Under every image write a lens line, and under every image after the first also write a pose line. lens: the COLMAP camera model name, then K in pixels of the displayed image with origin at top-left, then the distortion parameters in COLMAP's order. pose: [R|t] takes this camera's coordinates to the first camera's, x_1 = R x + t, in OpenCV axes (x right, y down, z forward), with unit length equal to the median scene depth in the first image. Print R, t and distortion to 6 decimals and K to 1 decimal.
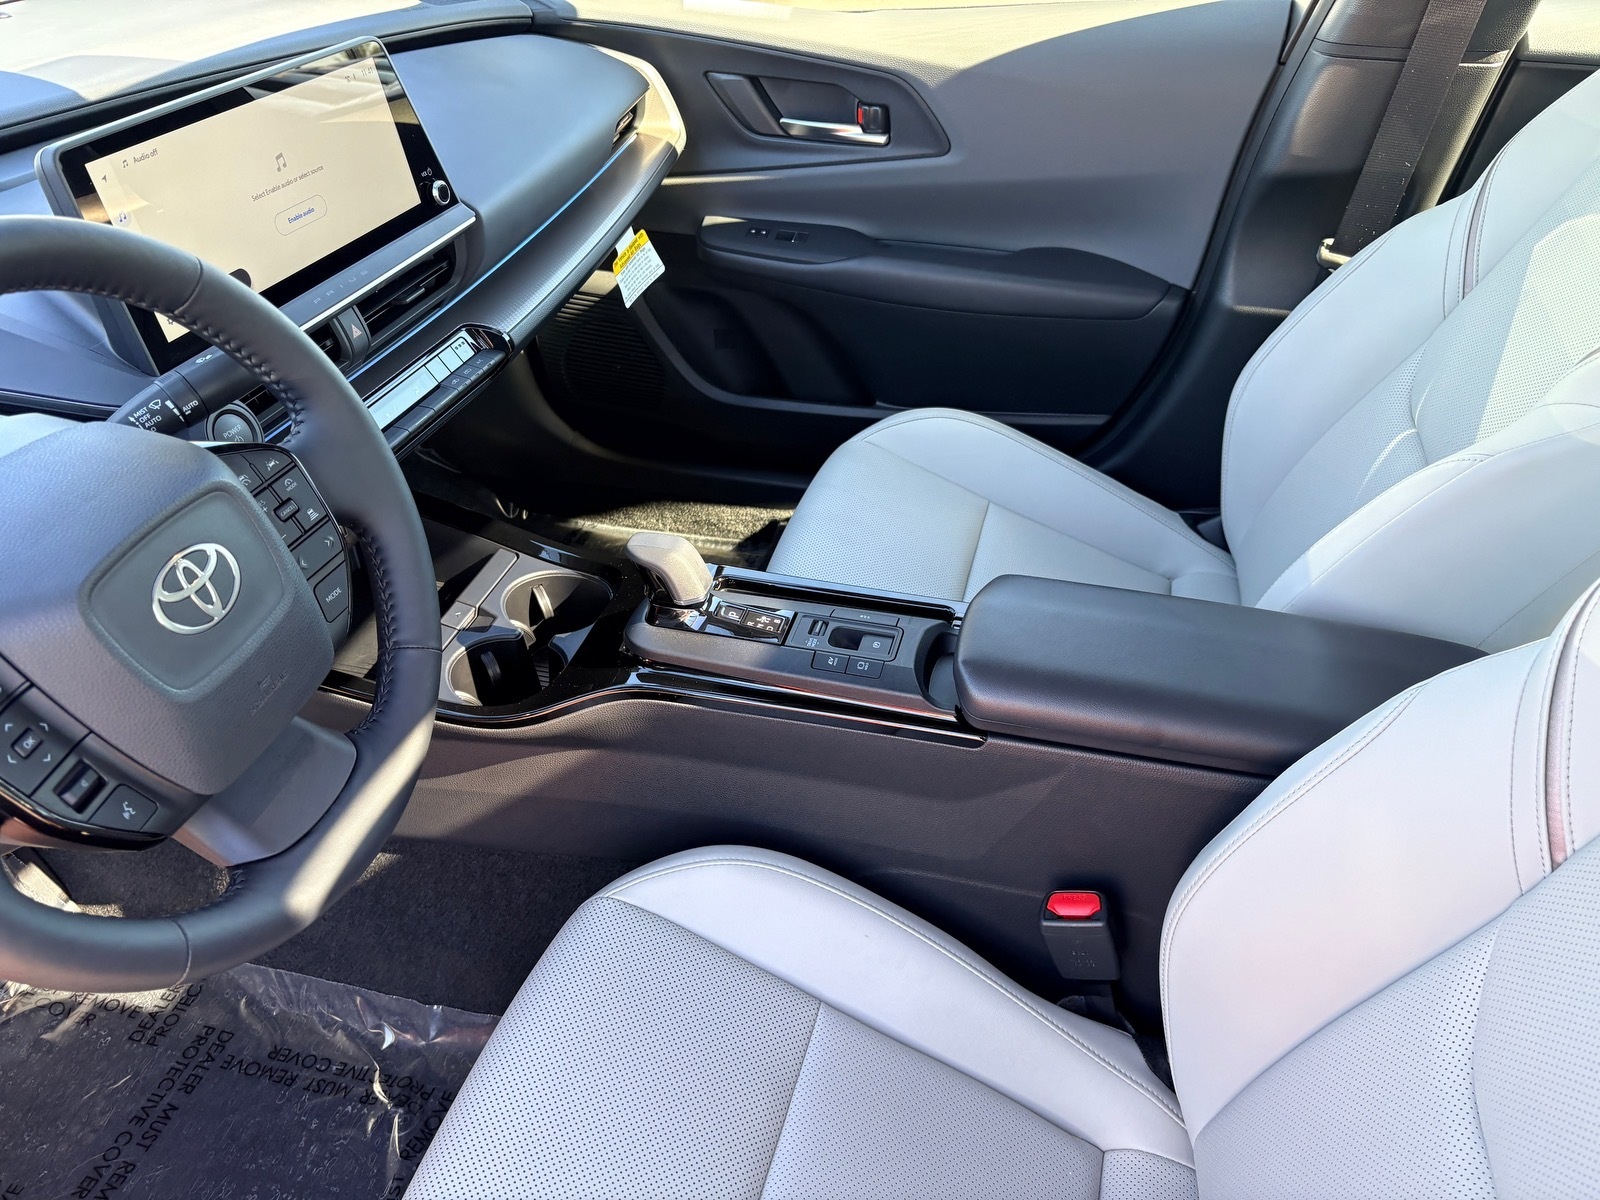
lens RADIAL K [[1200.8, 0, 800.0], [0, 1200.8, 600.0], [0, 0, 1]] dist [0.017242, -0.000551]
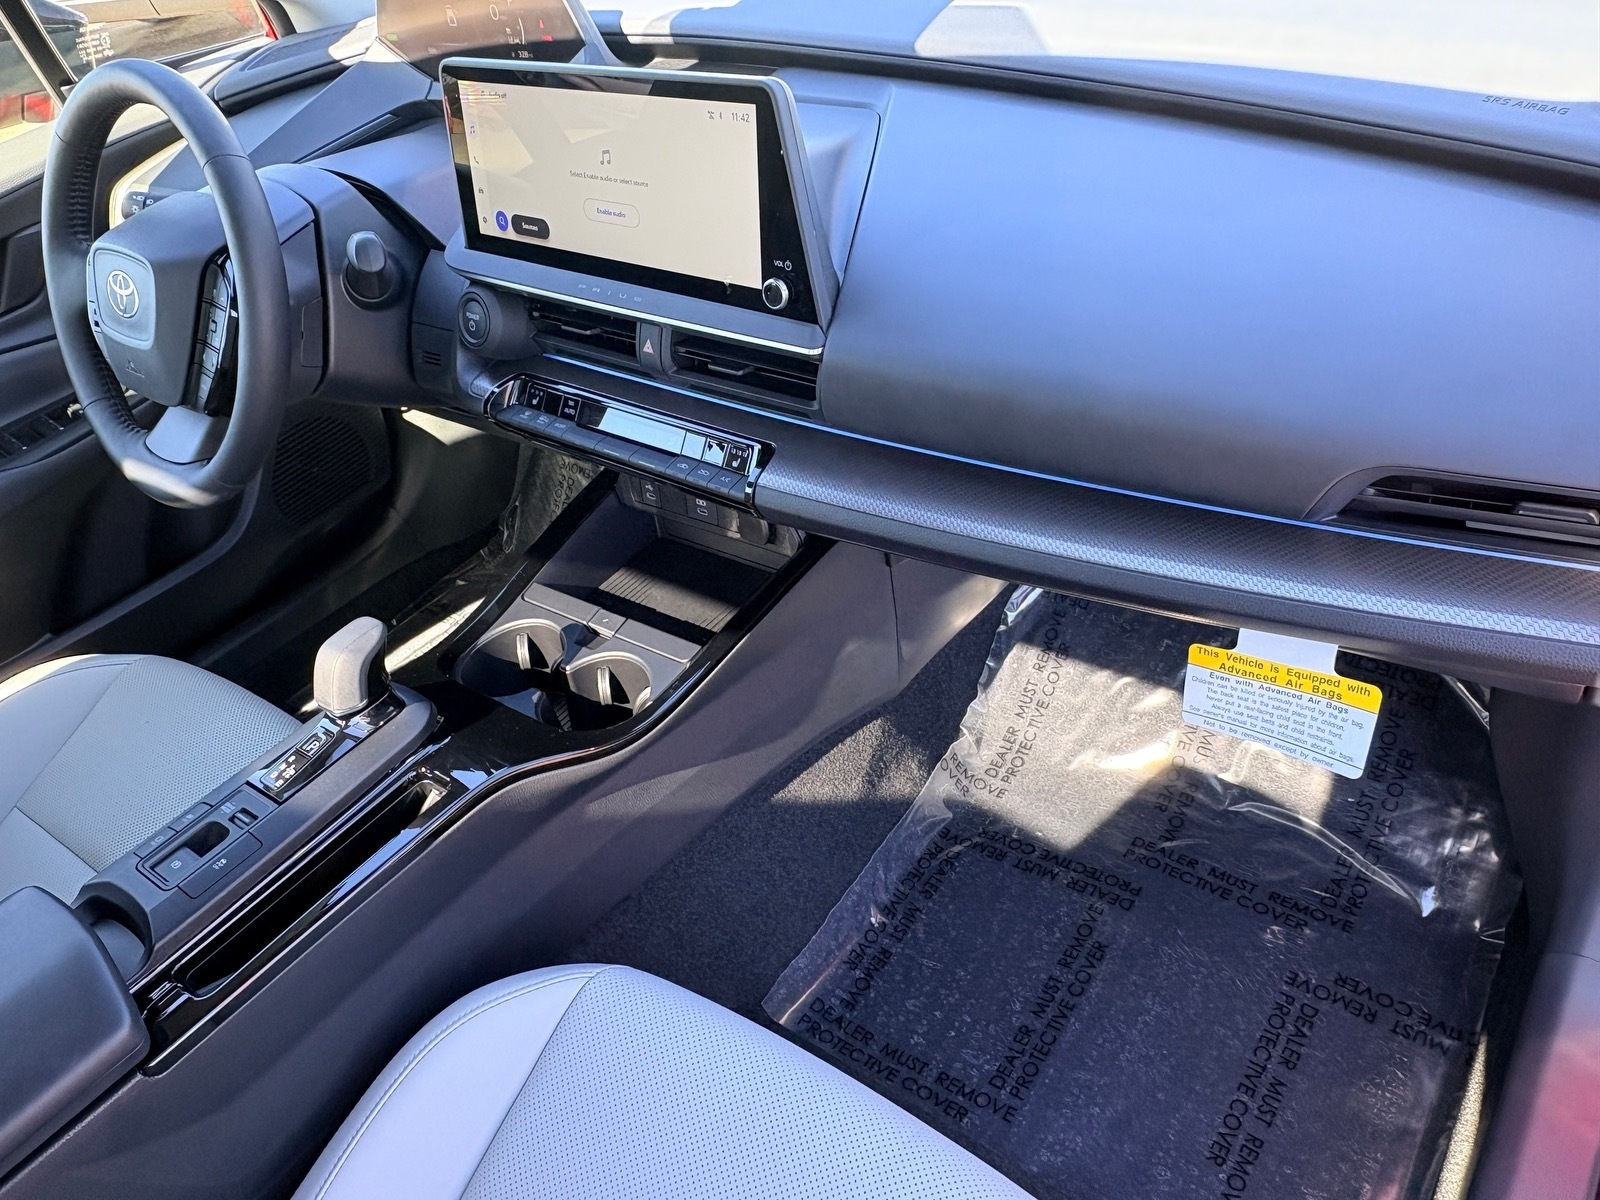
lens RADIAL K [[1189.8, 0, 800.0], [0, 1189.8, 600.0], [0, 0, 1]] dist [-0.010899, 0.001120]
pose [[-0.369284, 0.599528, -0.710068, 0.375485], [-0.429342, 0.567579, 0.702509, -0.830917], [0.824193, 0.564287, 0.047805, 1.185261]]
